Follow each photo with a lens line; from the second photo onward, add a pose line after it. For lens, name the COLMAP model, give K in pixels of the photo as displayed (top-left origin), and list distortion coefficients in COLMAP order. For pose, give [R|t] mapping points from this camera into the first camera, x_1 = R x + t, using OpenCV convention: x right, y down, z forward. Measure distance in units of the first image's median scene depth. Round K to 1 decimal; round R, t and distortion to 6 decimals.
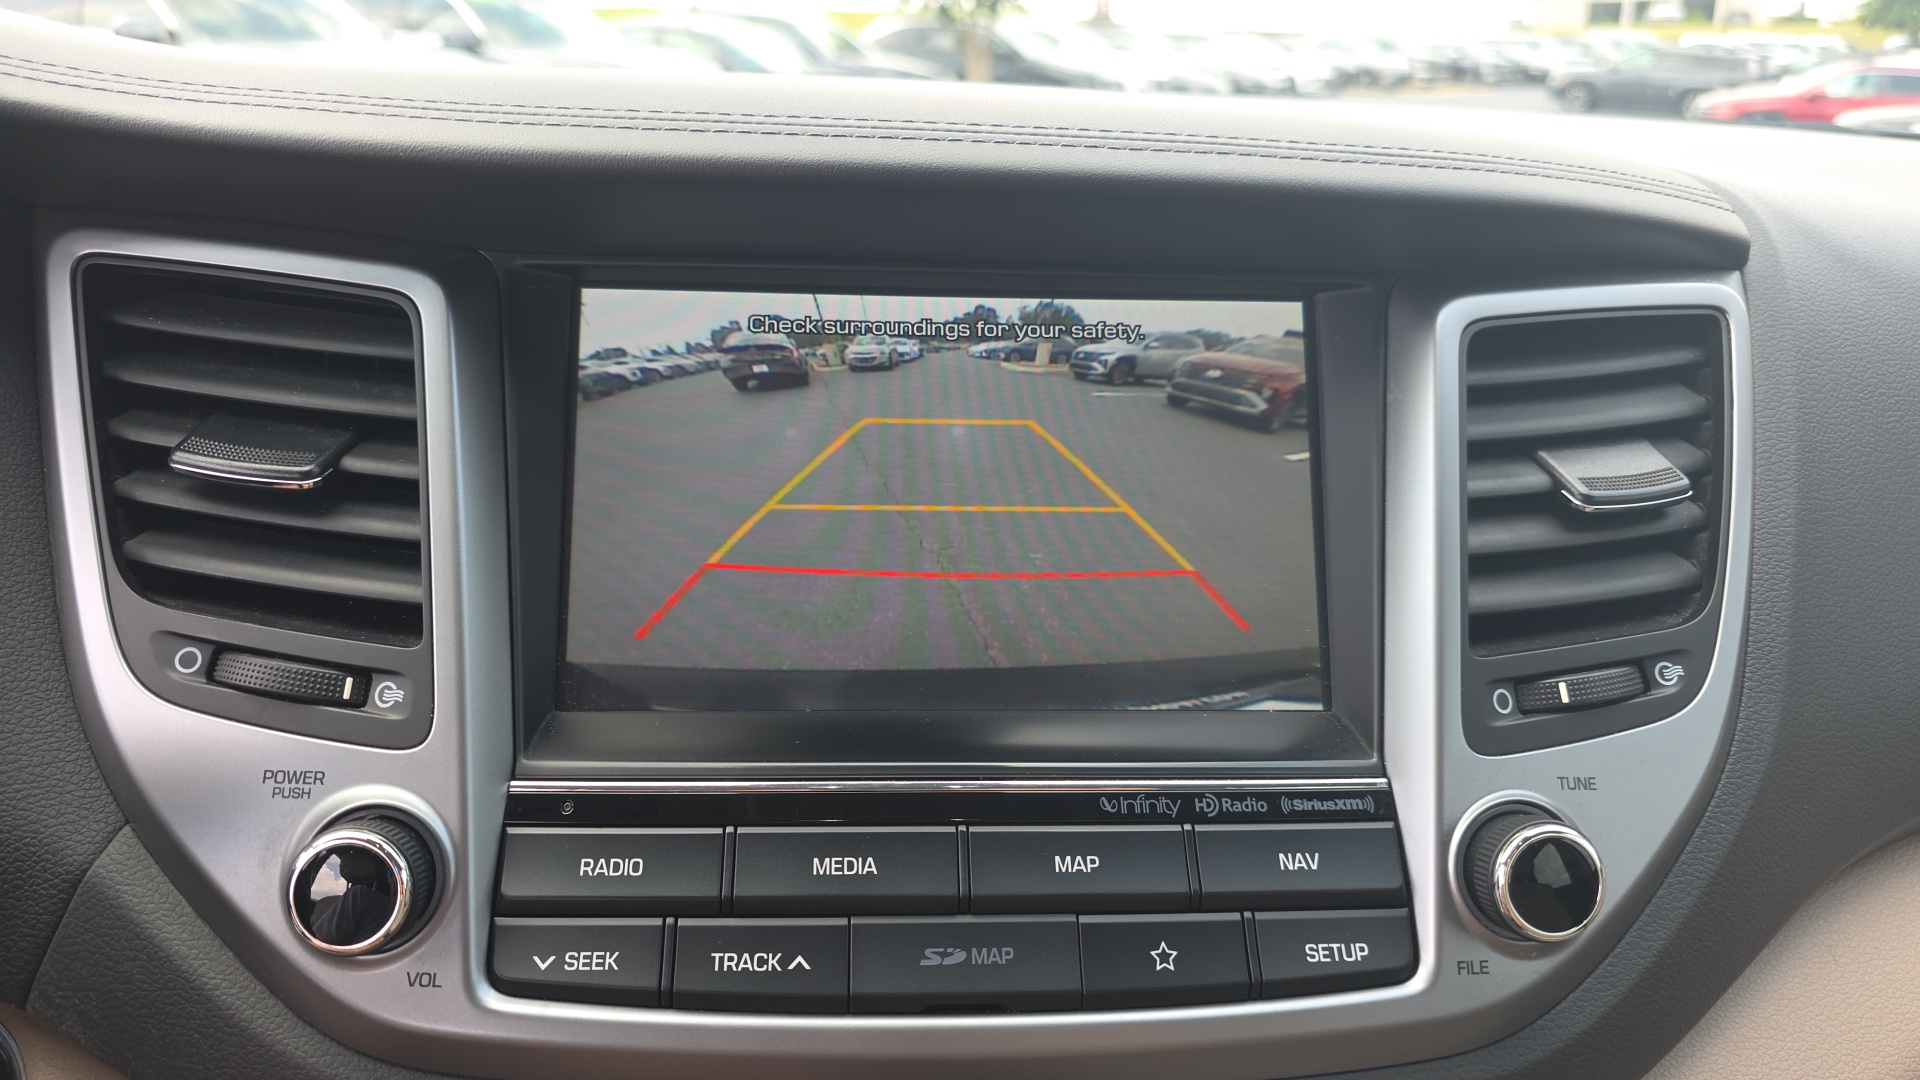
lens RADIAL K [[1295.6, 0, 946.8], [0, 1295.6, 545.3], [0, 0, 1]] dist [0.039390, -0.038655]
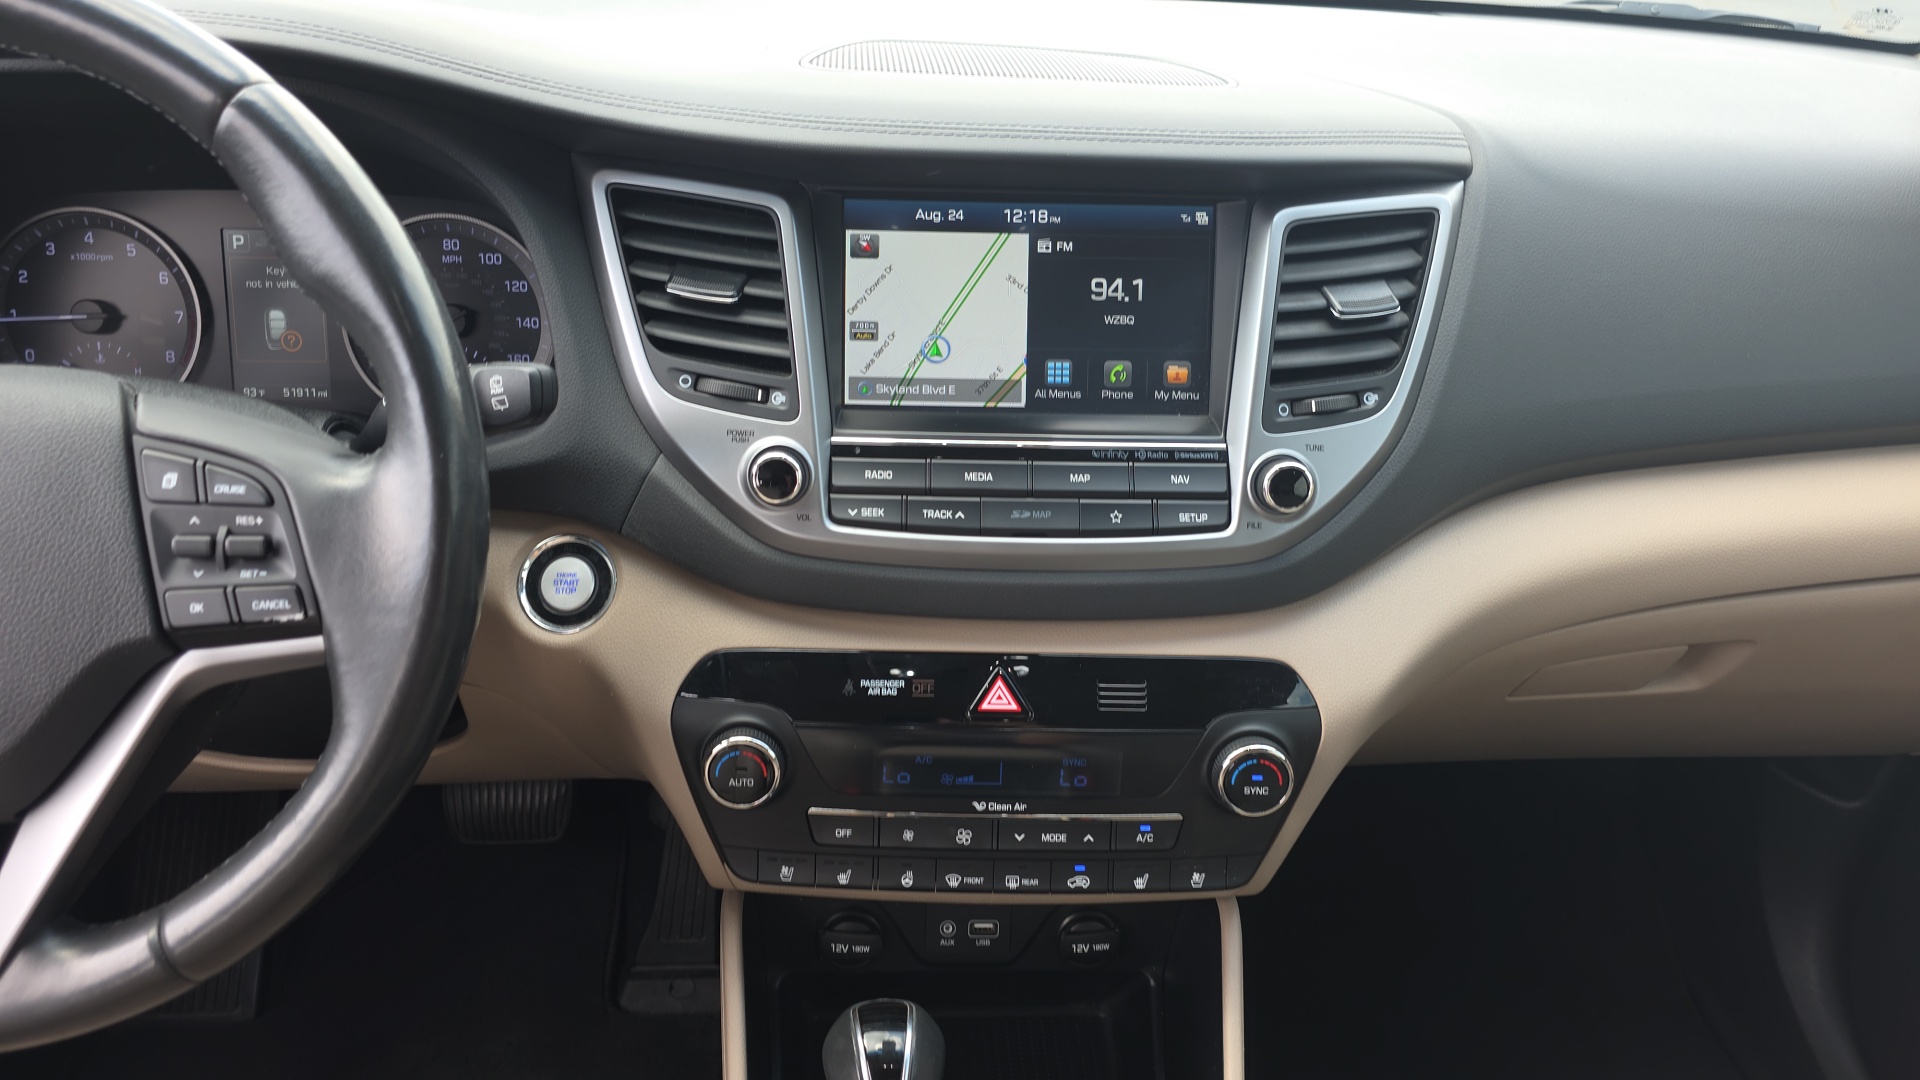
lens RADIAL K [[1310.1, 0, 931.9], [0, 1310.1, 567.3], [0, 0, 1]] dist [0.111584, -0.172323]
pose [[0.998823, 0.021258, -0.043594, -0.054434], [-0.012272, 0.980351, 0.196881, -0.049182], [0.046923, -0.196114, 0.979458, -1.253328]]
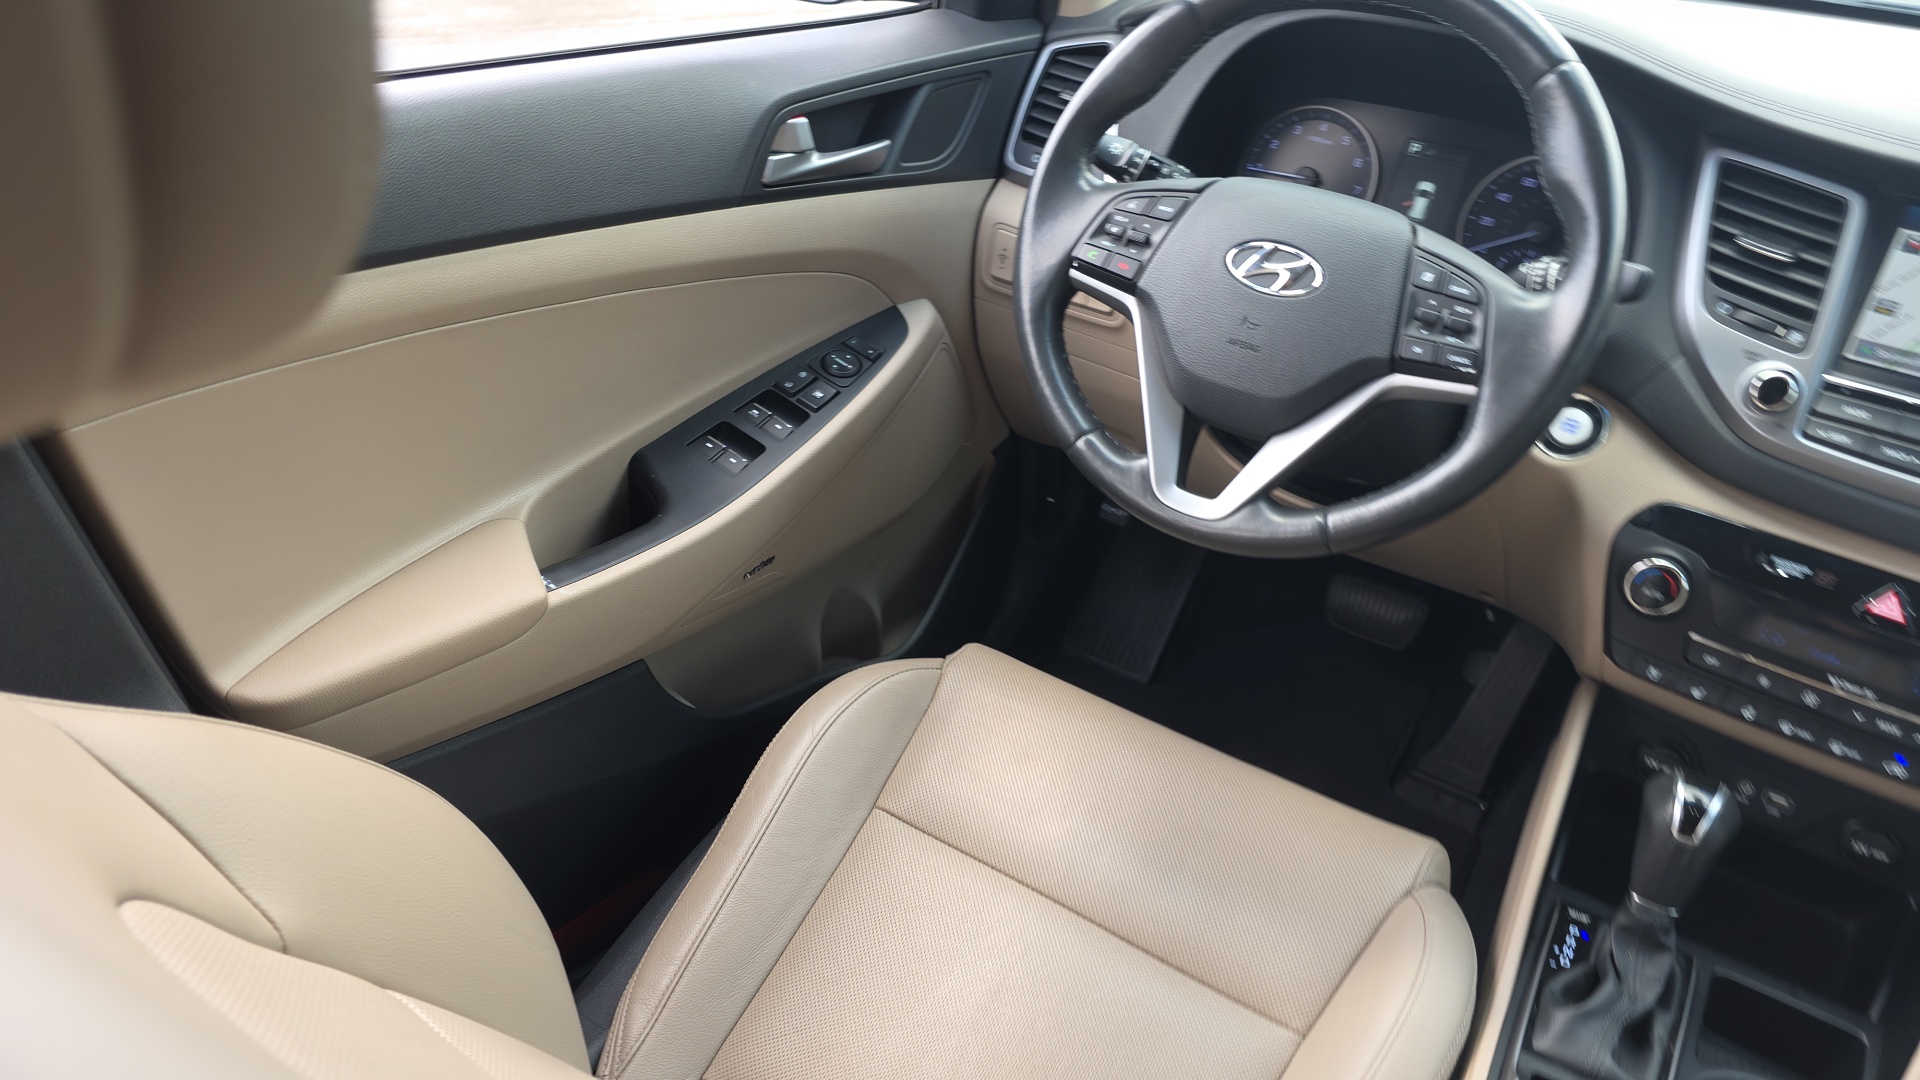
lens RADIAL K [[1288.6, 0, 966.9], [0, 1288.6, 555.0], [0, 0, 1]] dist [0.044834, -0.052025]
pose [[0.776769, 0.364661, -0.513471, -0.179423], [-0.237272, 0.924684, 0.297759, 0.137223], [0.583380, -0.109458, 0.804790, -2.556517]]
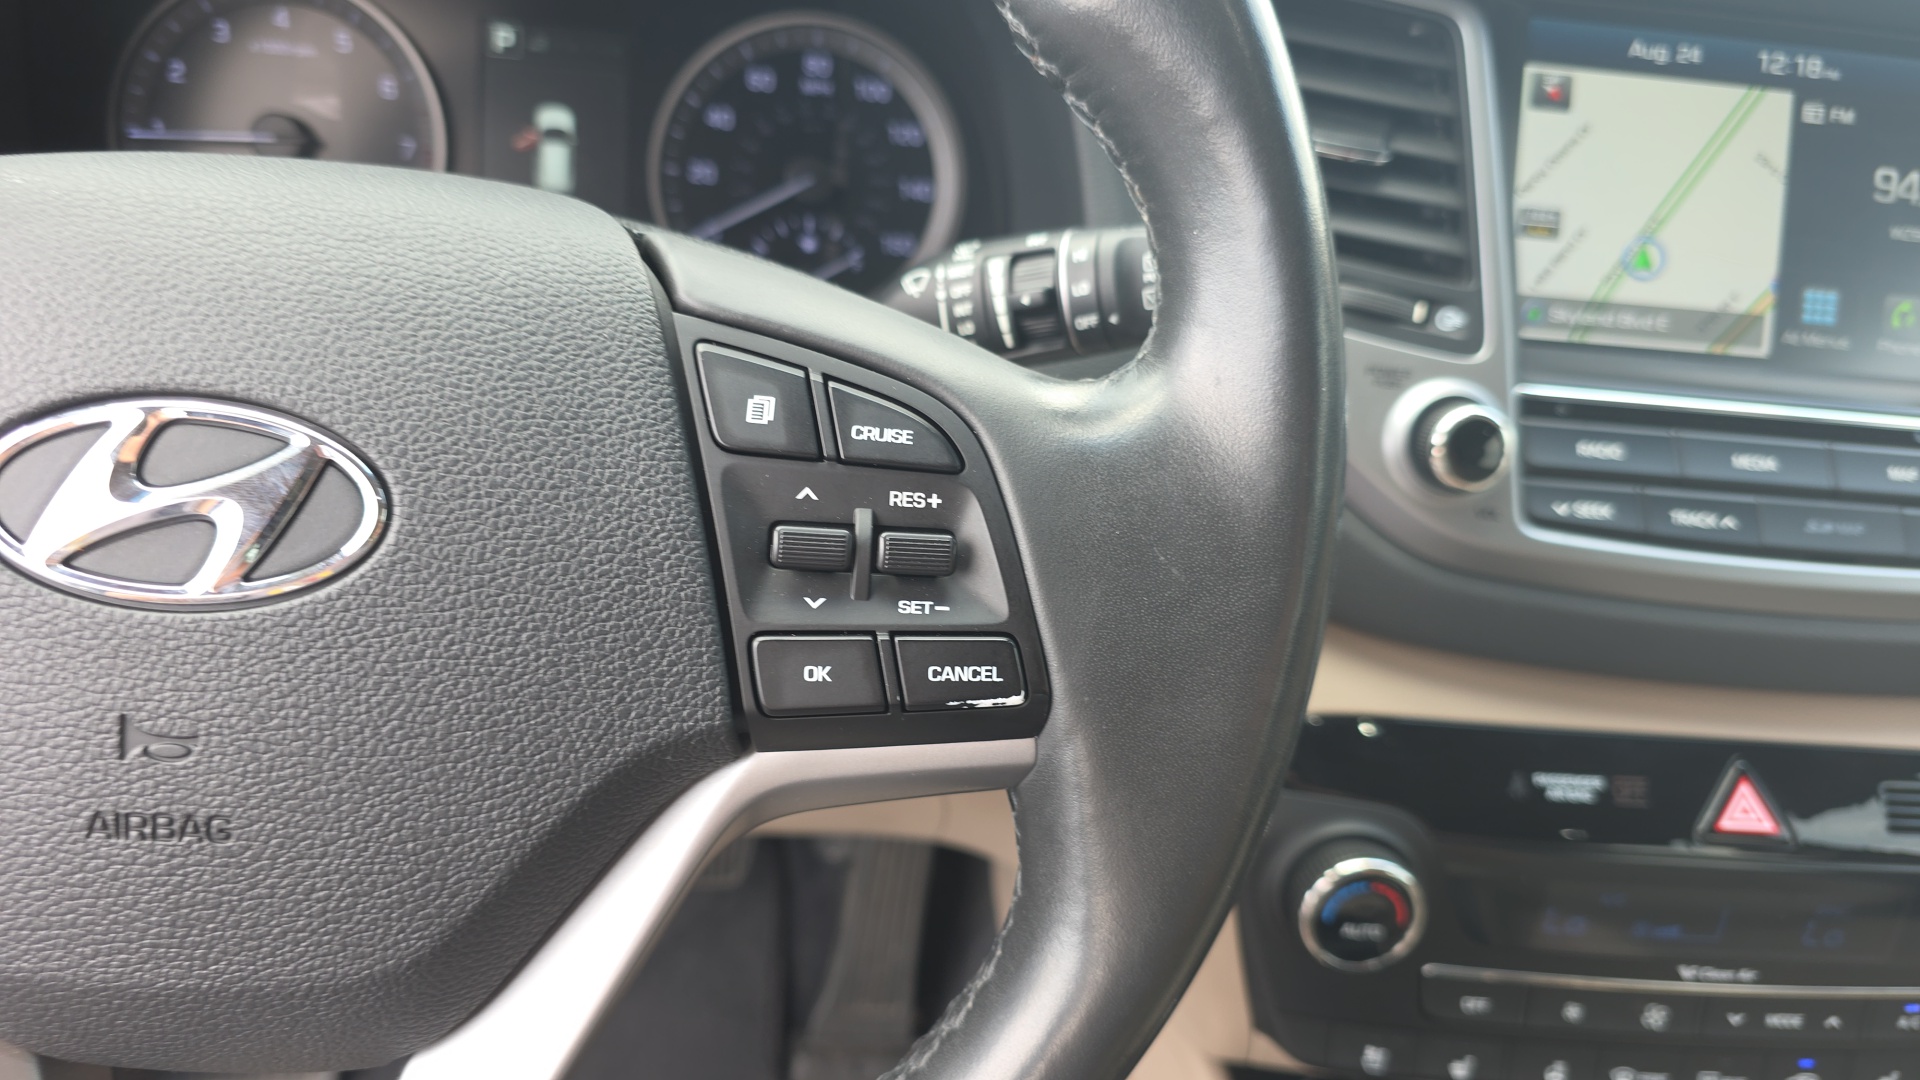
lens RADIAL K [[1378.3, 0, 939.8], [0, 1378.3, 539.8], [0, 0, 1]] dist [0.028506, -0.063910]
pose [[0.997203, 0.074235, 0.008658, -0.950033], [-0.074405, 0.975122, 0.208809, 0.073800], [0.007058, -0.208869, 0.977918, -0.508400]]
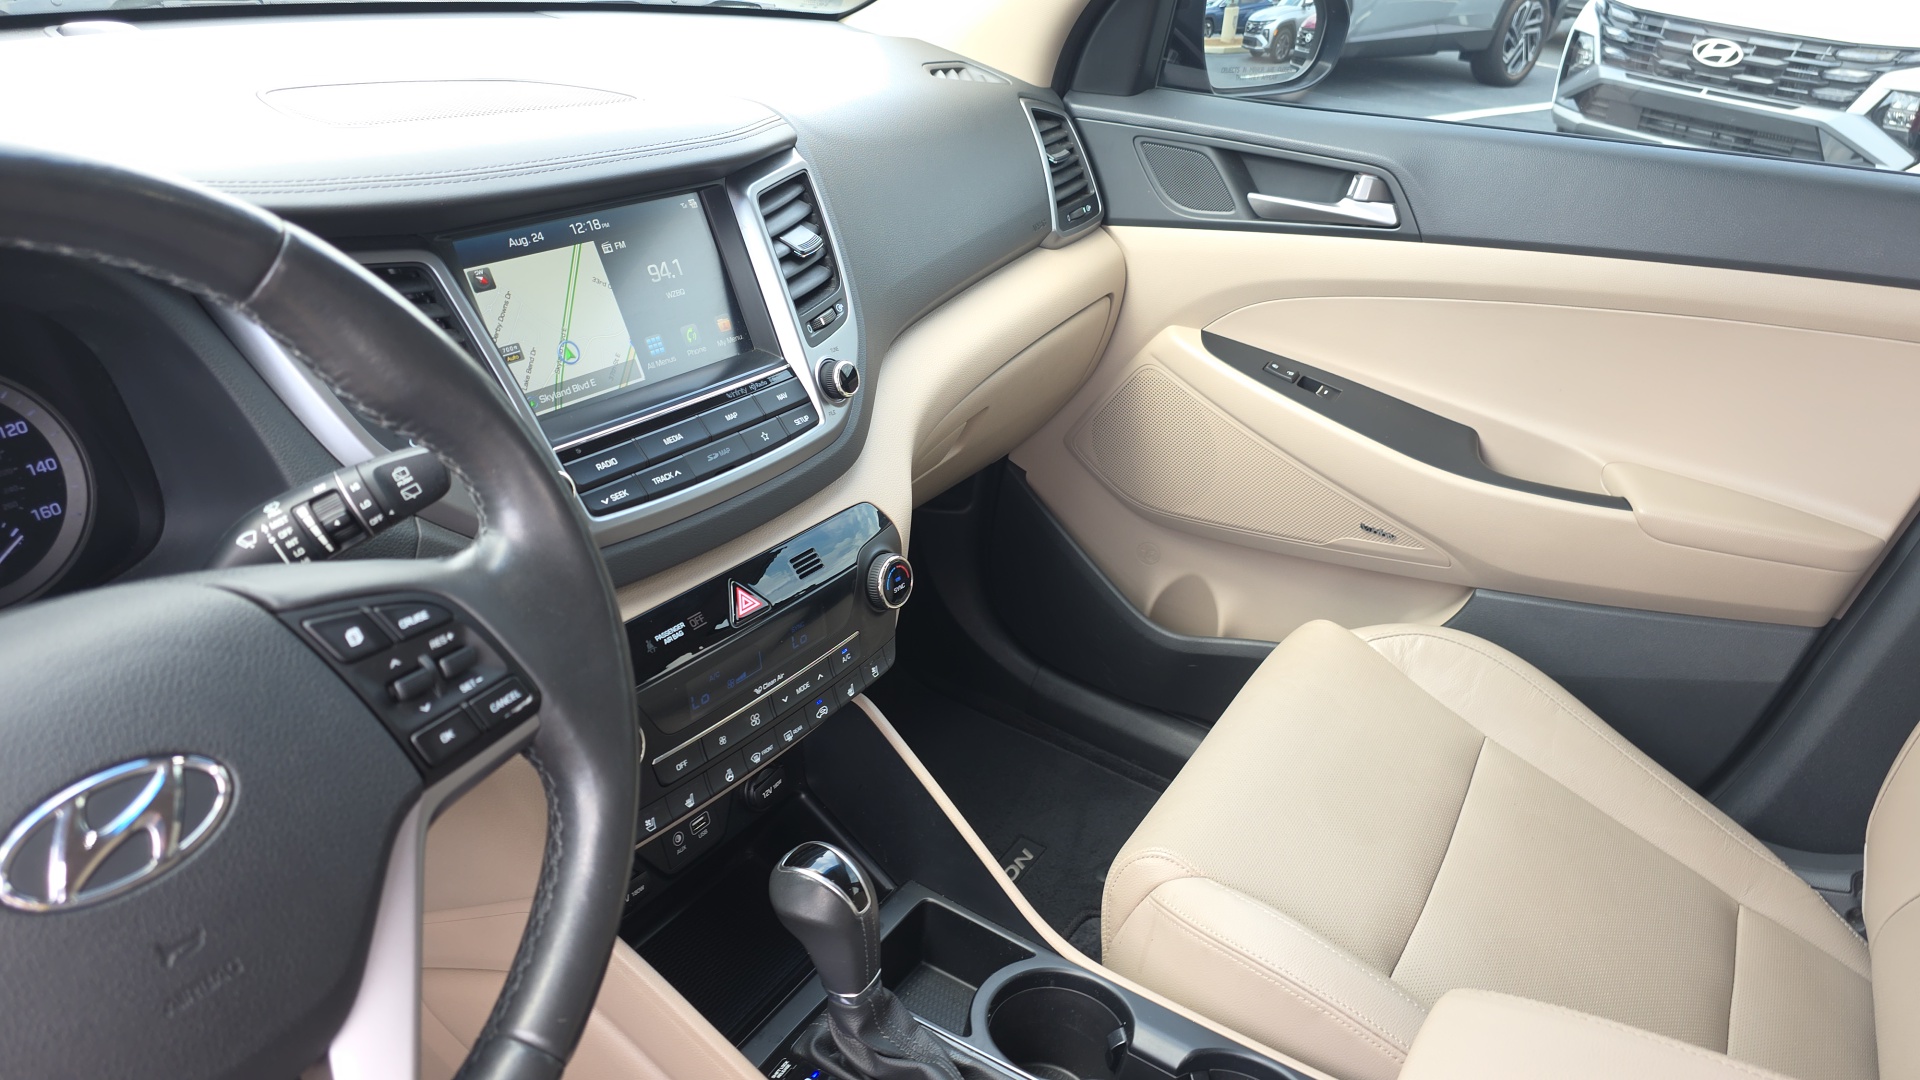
lens RADIAL K [[1299.4, 0, 971.9], [0, 1299.4, 540.2], [0, 0, 1]] dist [0.045870, -0.049217]
pose [[0.611614, -0.349550, 0.709749, -1.667679], [0.185821, 0.935476, 0.300592, -0.257955], [-0.769025, -0.051960, 0.637103, -1.224918]]
